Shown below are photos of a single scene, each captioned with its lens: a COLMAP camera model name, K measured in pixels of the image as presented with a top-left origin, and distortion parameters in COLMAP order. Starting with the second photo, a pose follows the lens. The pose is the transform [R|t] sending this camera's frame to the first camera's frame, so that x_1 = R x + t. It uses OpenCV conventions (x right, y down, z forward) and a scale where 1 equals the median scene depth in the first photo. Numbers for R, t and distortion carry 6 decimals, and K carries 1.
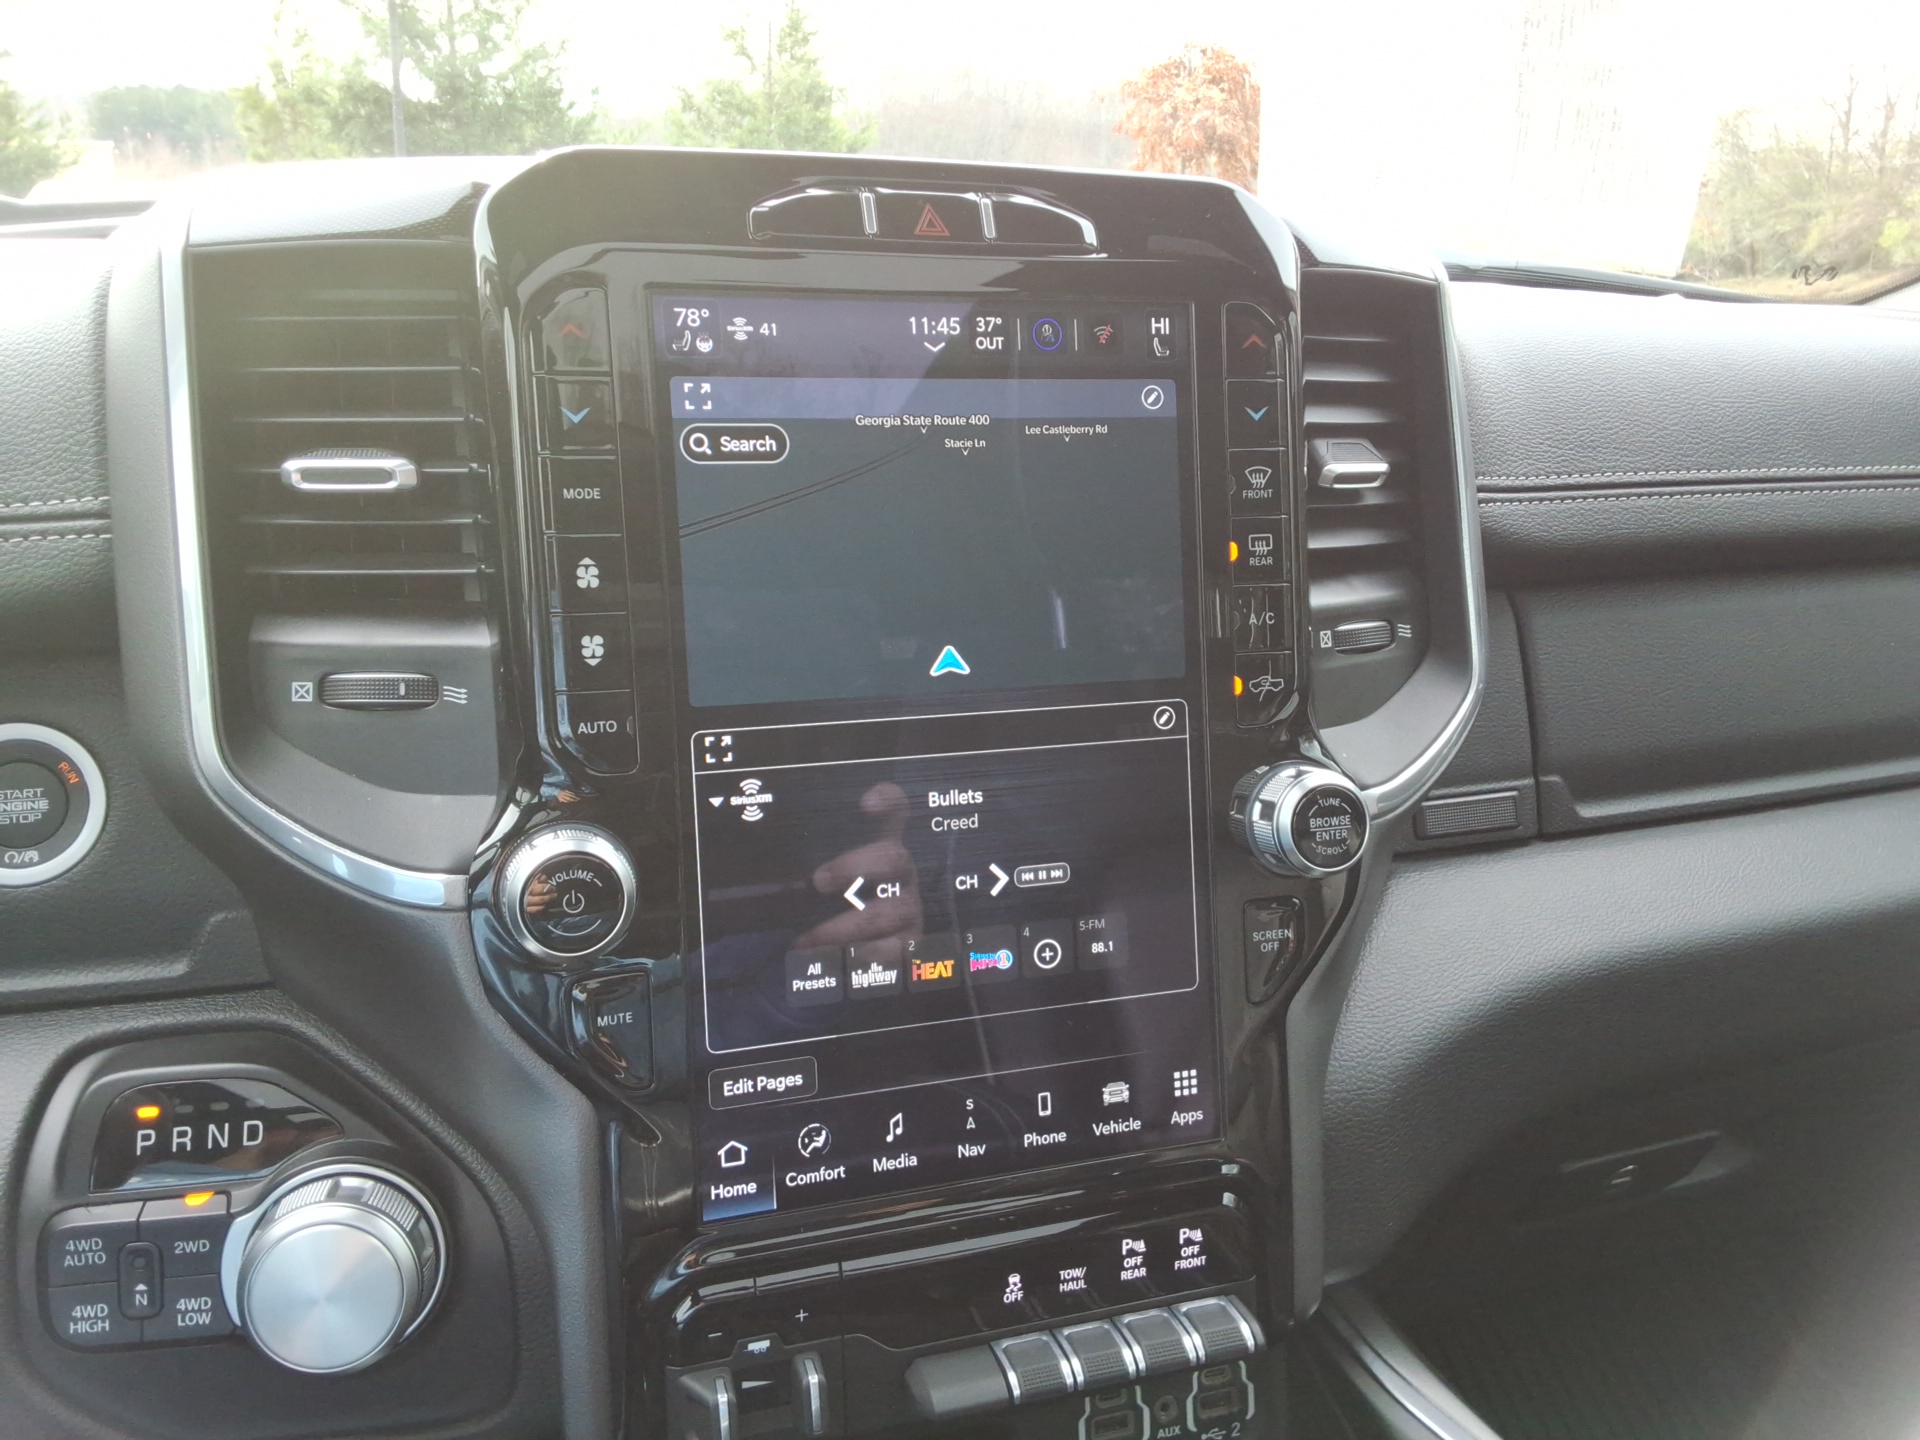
lens RADIAL K [[1538.3, 0, 976.1], [0, 1538.3, 672.9], [0, 0, 1]] dist [0.094021, -0.139188]
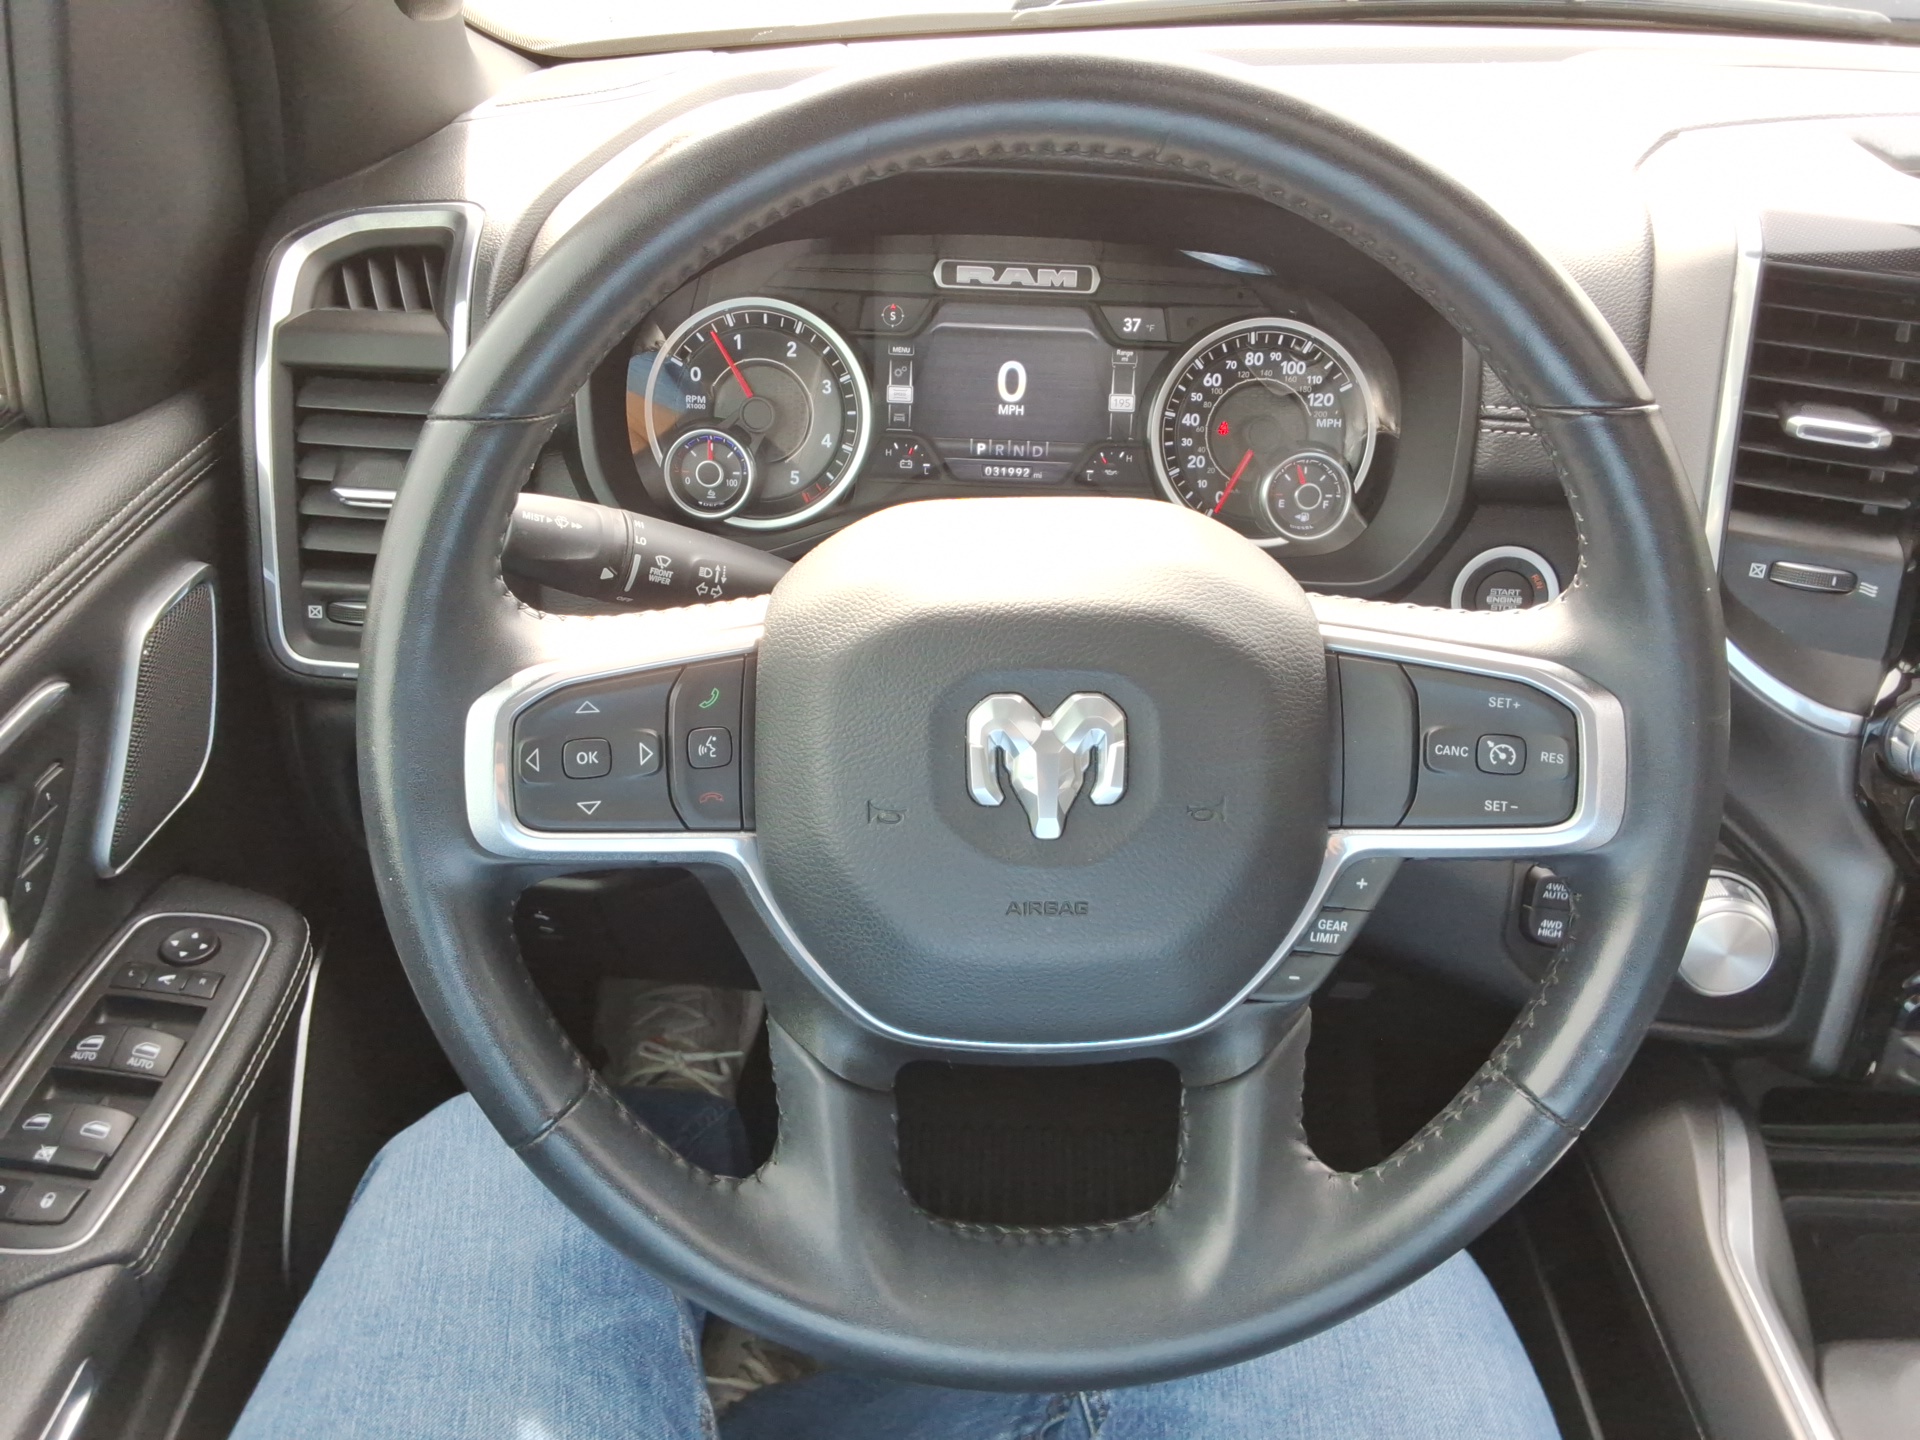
lens RADIAL K [[1538.3, 0, 966.8], [0, 1538.3, 714.3], [0, 0, 1]] dist [0.094021, -0.139188]
pose [[0.947494, 0.185693, -0.260332, -0.719554], [-0.099476, 0.944884, 0.311929, -0.242708], [0.303907, -0.269654, 0.913744, -0.610856]]
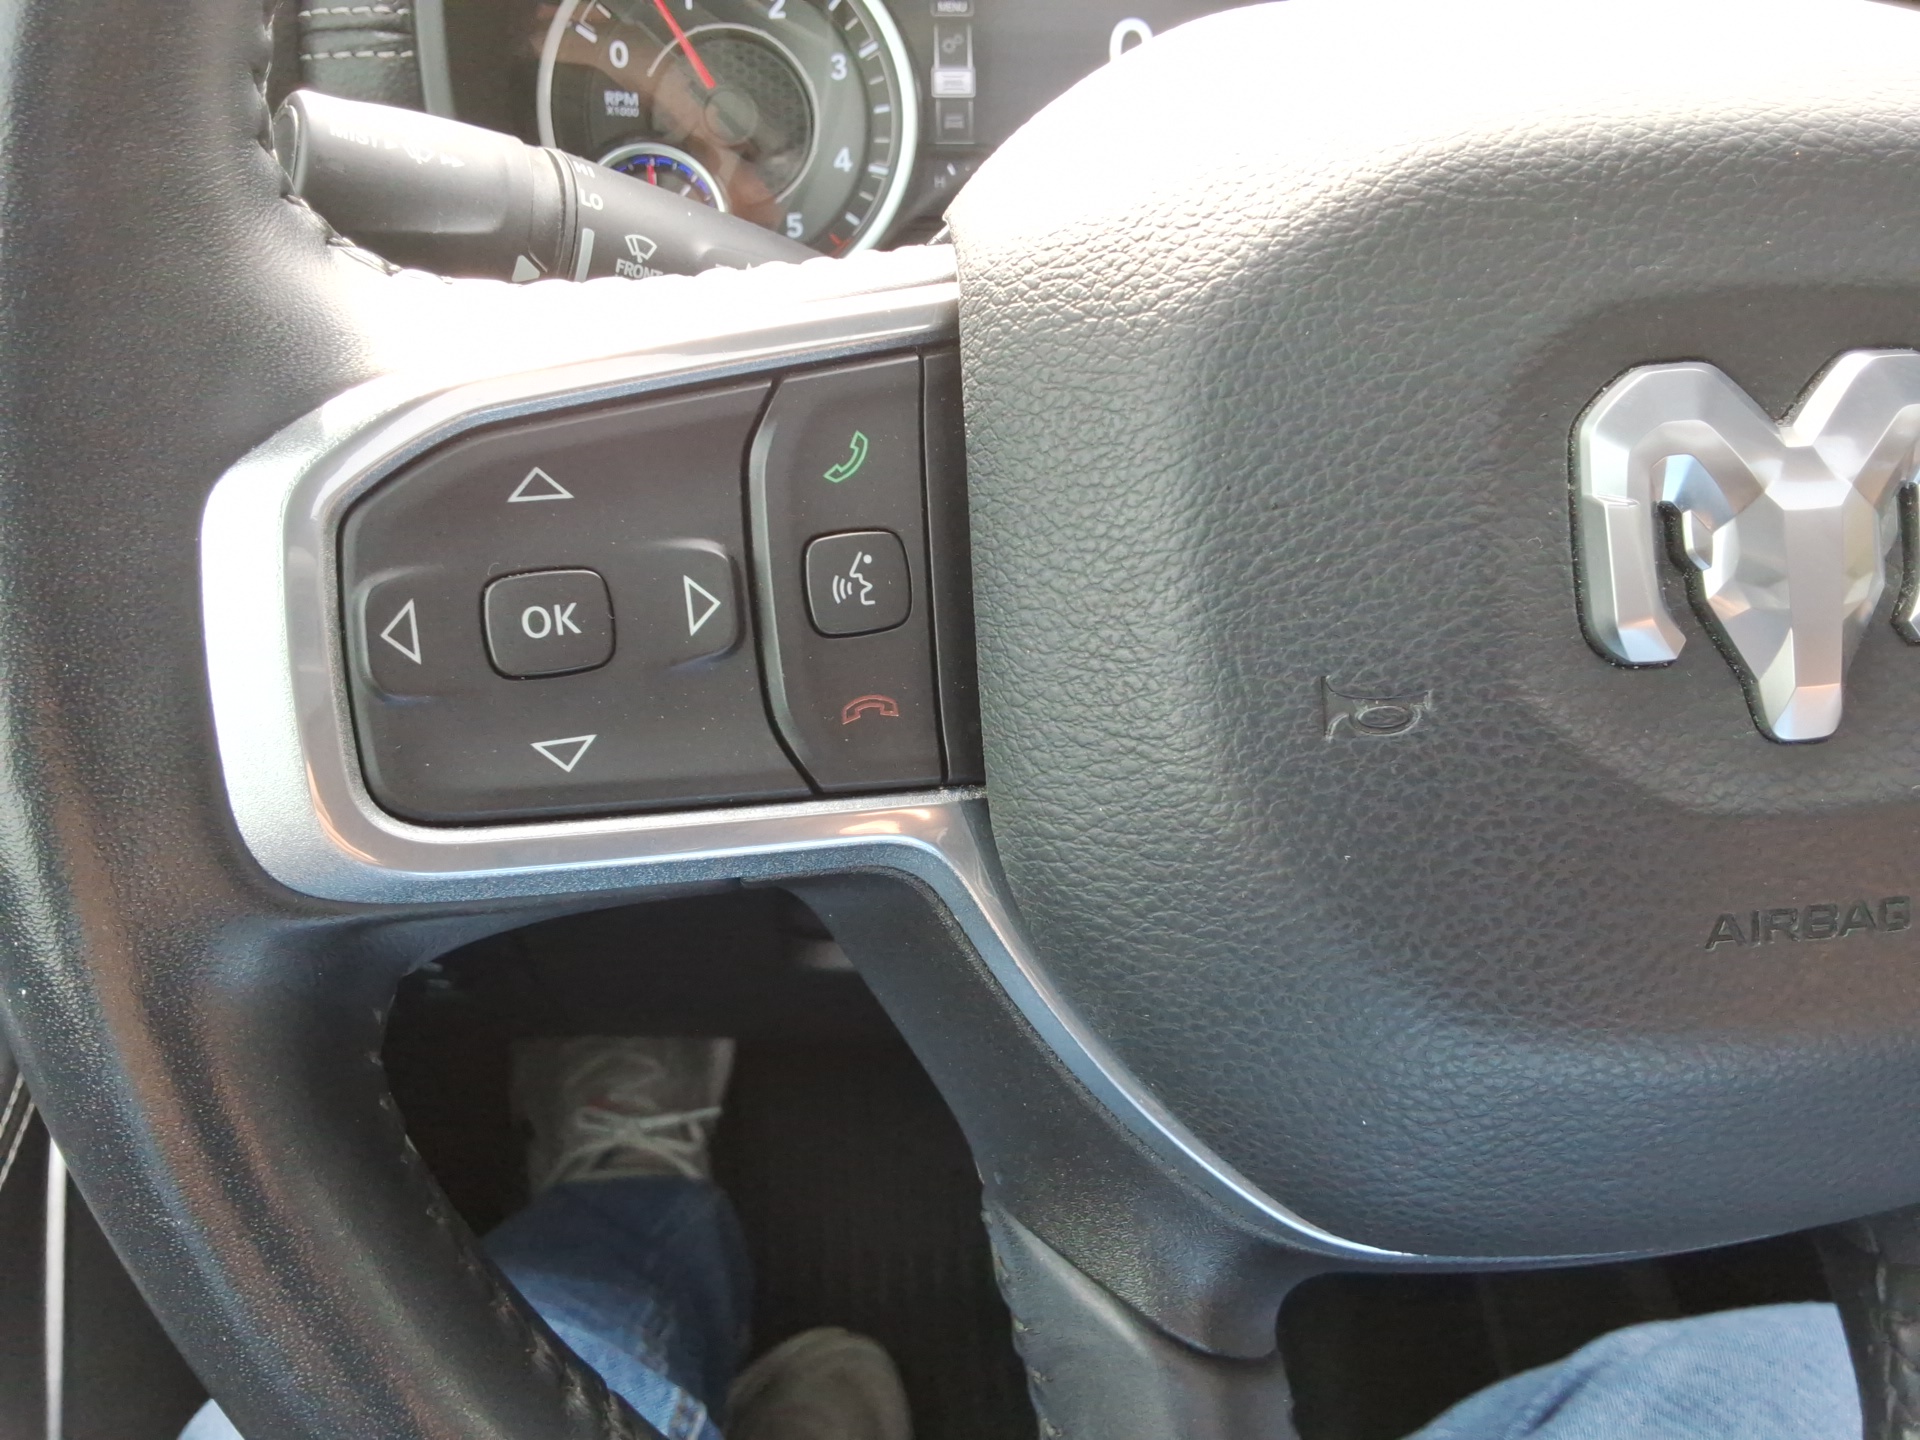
lens RADIAL K [[1538.3, 0, 958.7], [0, 1538.3, 704.4], [0, 0, 1]] dist [0.094021, -0.139188]
pose [[0.976166, 0.114830, -0.184160, -1.047387], [-0.050730, 0.945778, 0.320827, 0.020134], [0.211015, -0.303838, 0.929062, -0.099238]]
